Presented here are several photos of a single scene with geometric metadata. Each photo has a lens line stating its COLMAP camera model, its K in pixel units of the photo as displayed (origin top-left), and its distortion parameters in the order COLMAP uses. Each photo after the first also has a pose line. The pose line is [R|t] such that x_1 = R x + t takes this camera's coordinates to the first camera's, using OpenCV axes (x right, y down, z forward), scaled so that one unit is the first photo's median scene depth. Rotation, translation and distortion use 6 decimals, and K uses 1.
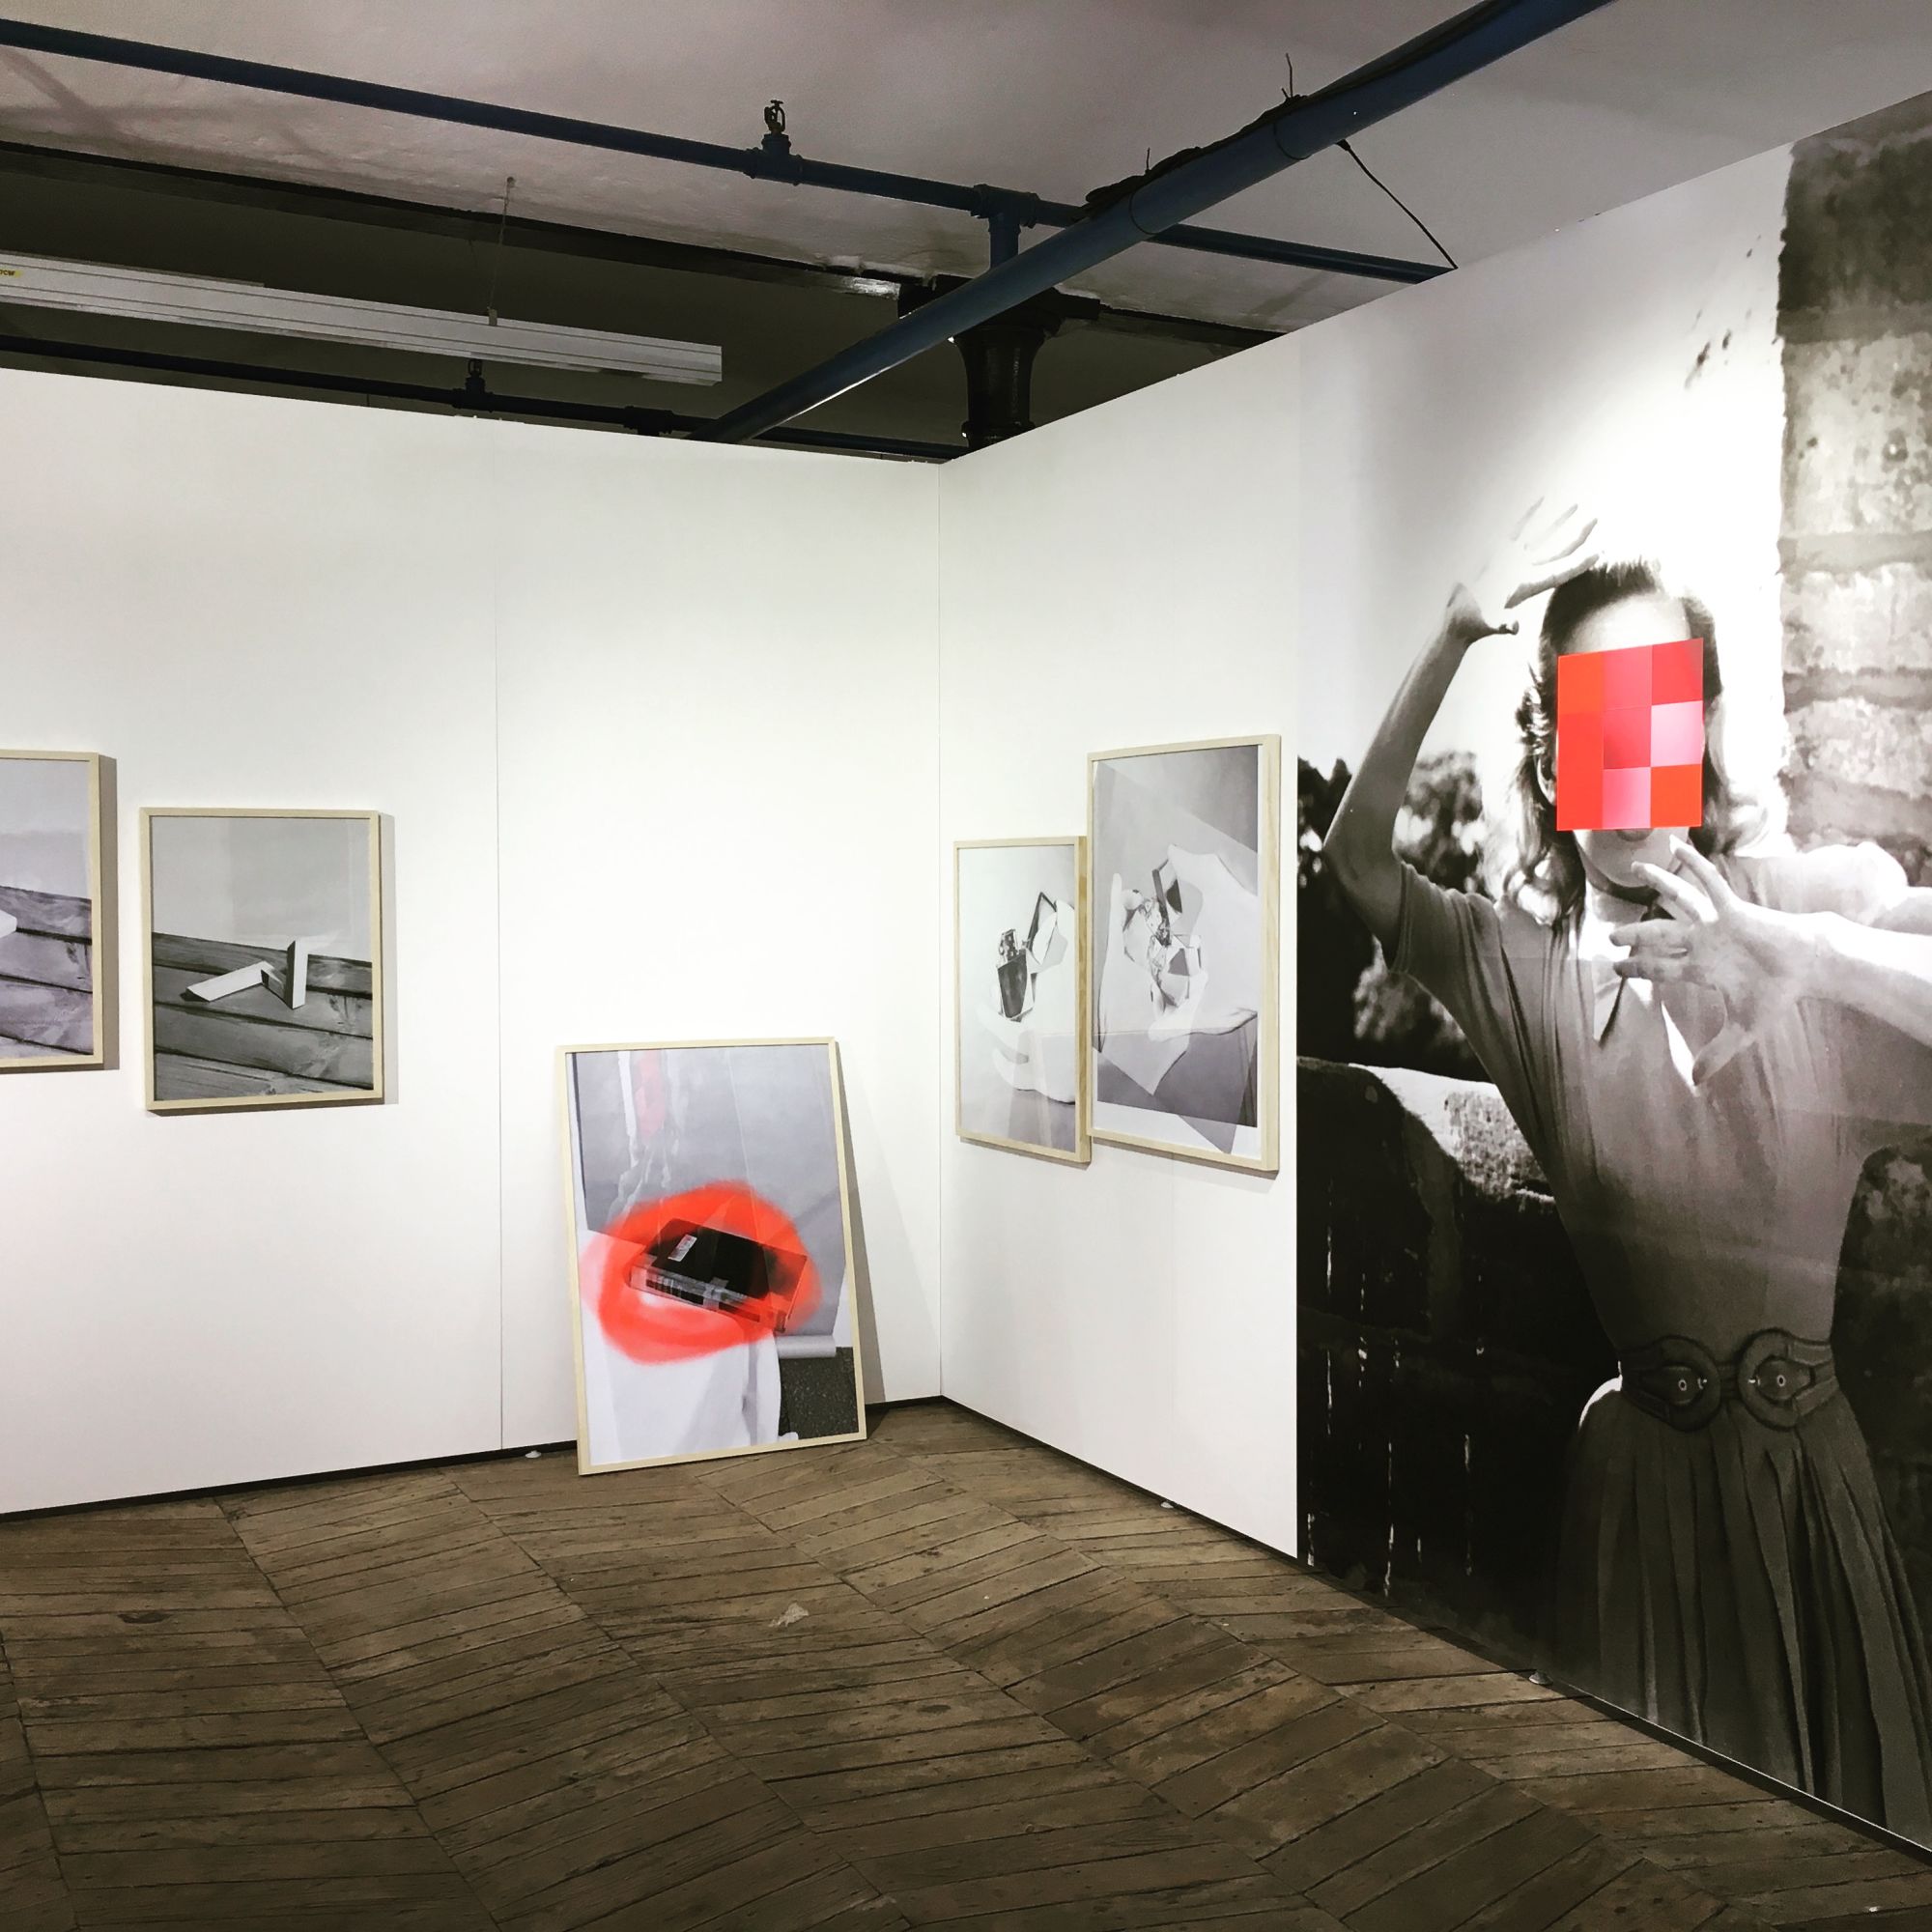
lens RADIAL K [[2176.5, 0, 966.0], [0, 2176.5, 966.0], [0, 0, 1]] dist [0.069873, -0.037592]
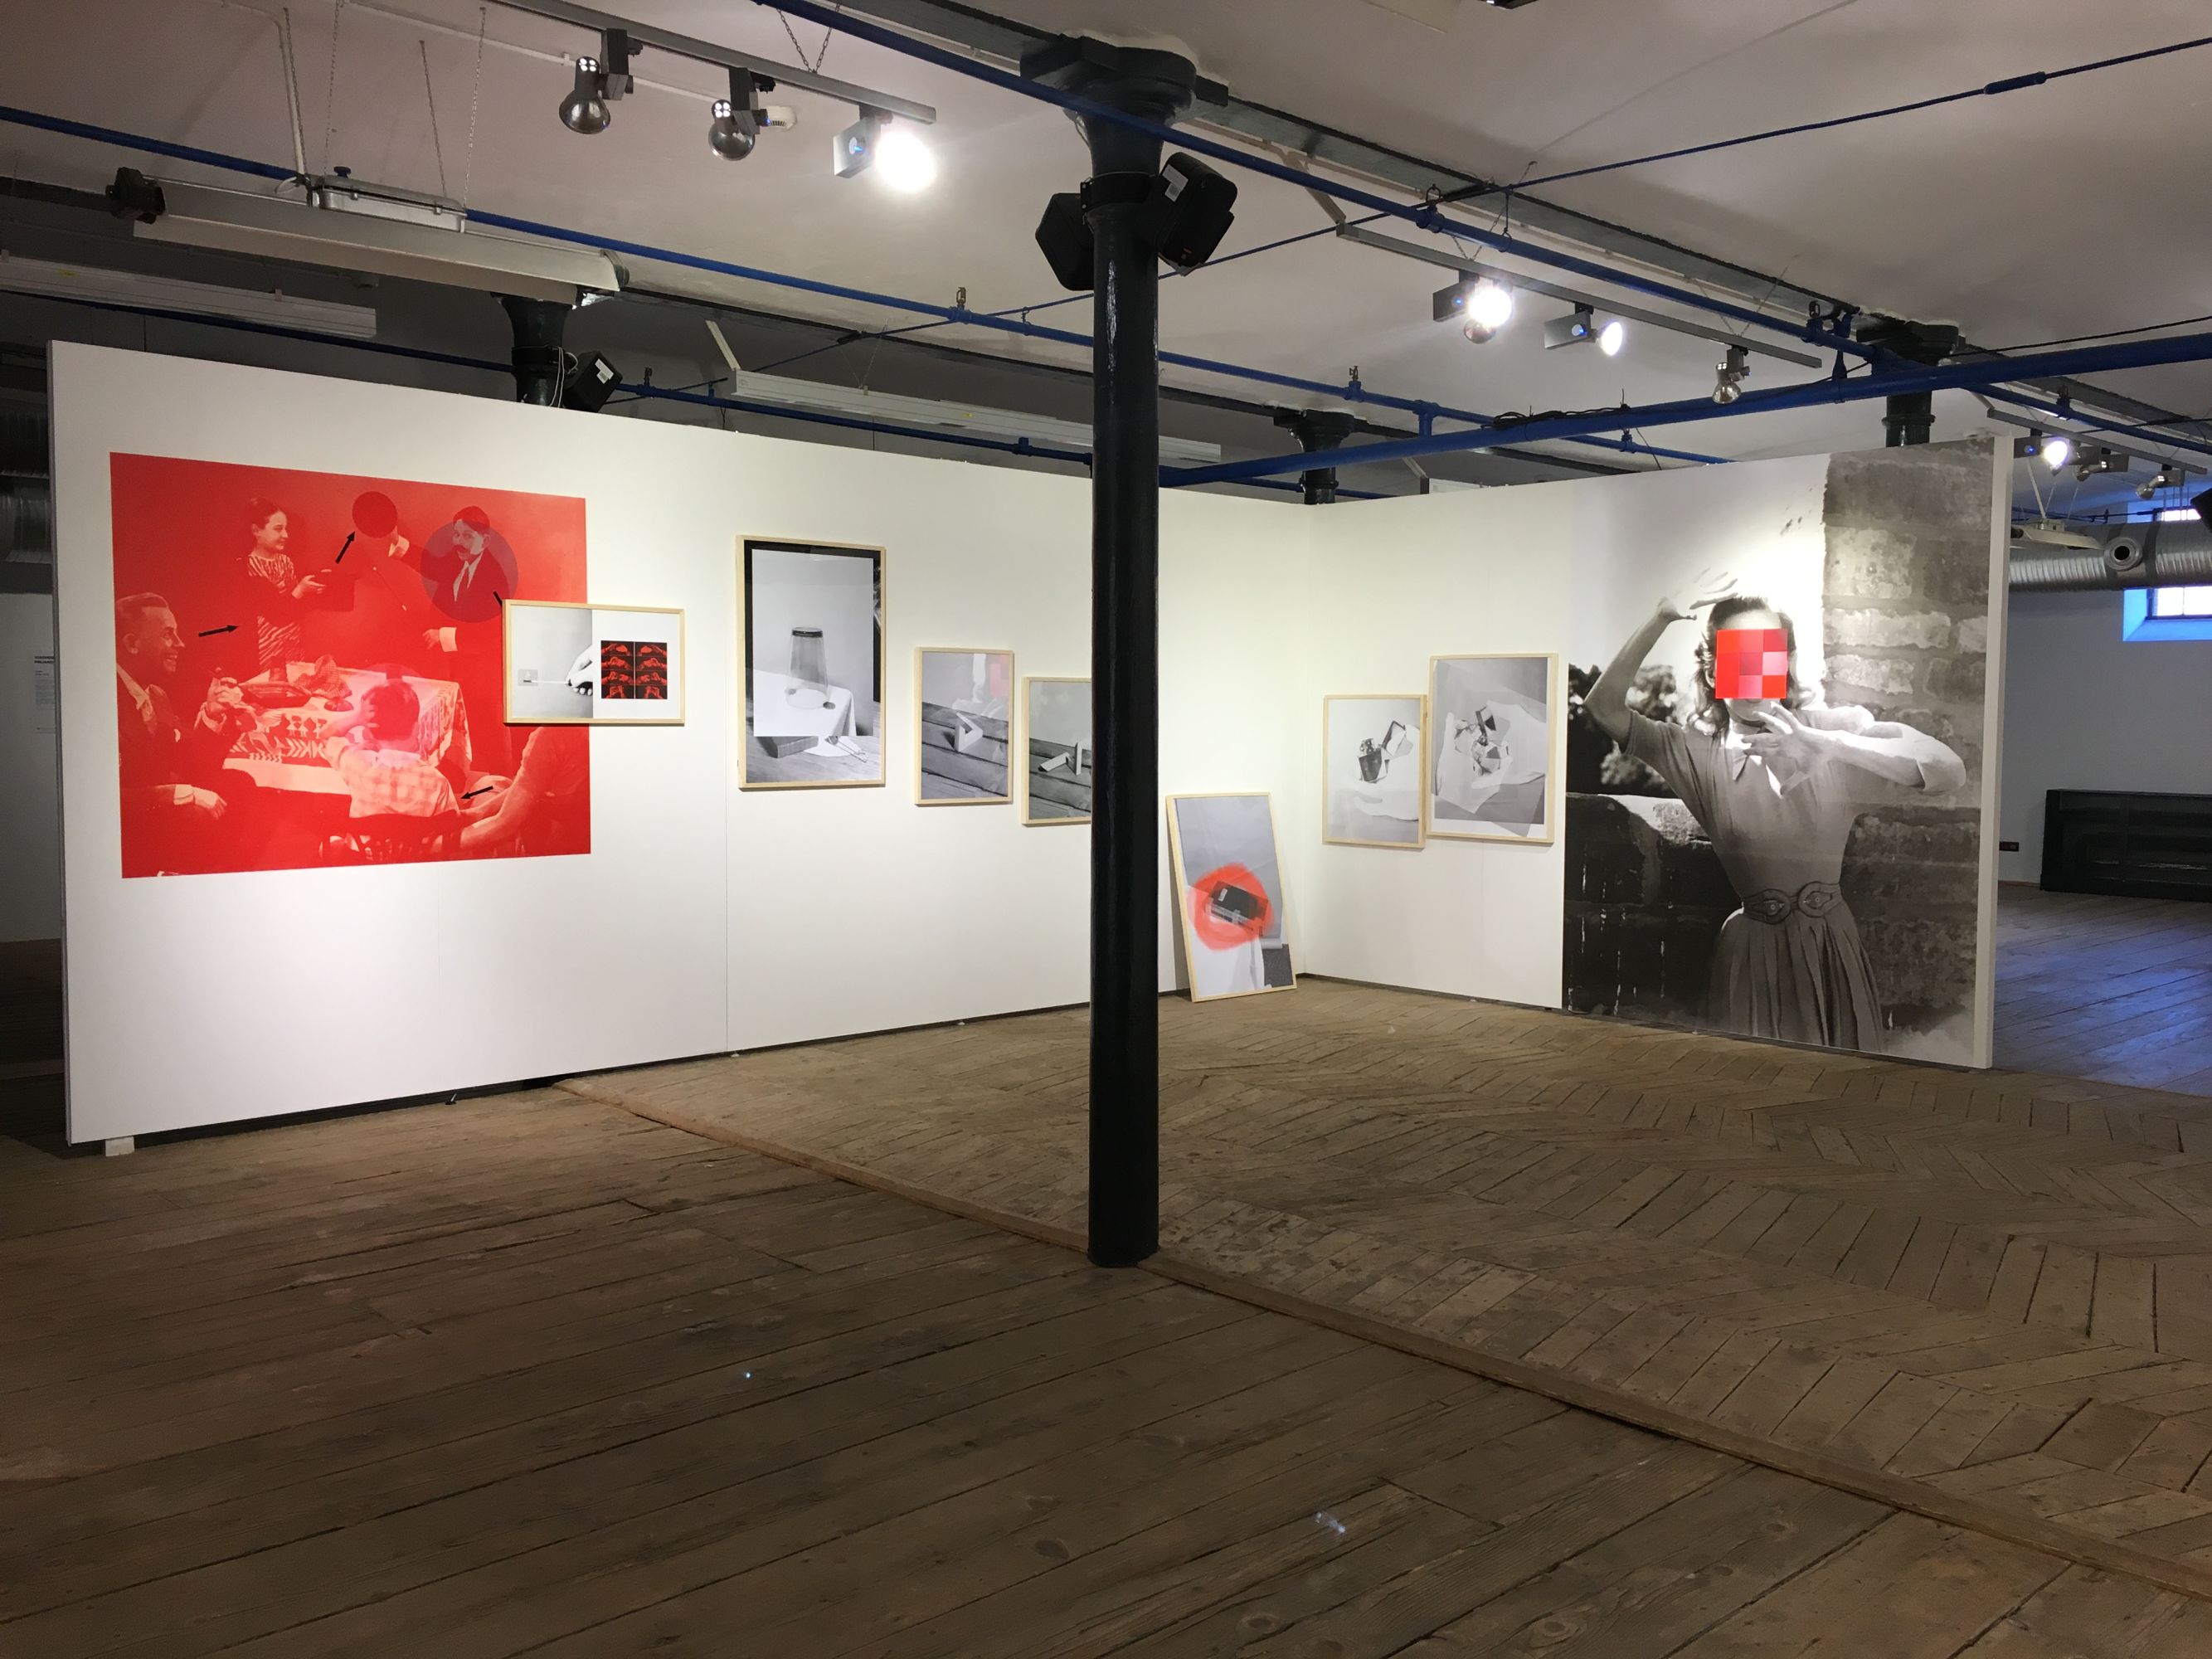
lens RADIAL K [[1876.1, 0, 1106.0], [0, 1876.1, 829.5], [0, 0, 1]] dist [0.075561, 0.000103]
pose [[0.962253, -0.008408, 0.272026, -0.980039], [0.001523, 0.999673, 0.025512, 0.032537], [-0.272152, -0.024135, 0.961952, -0.902192]]
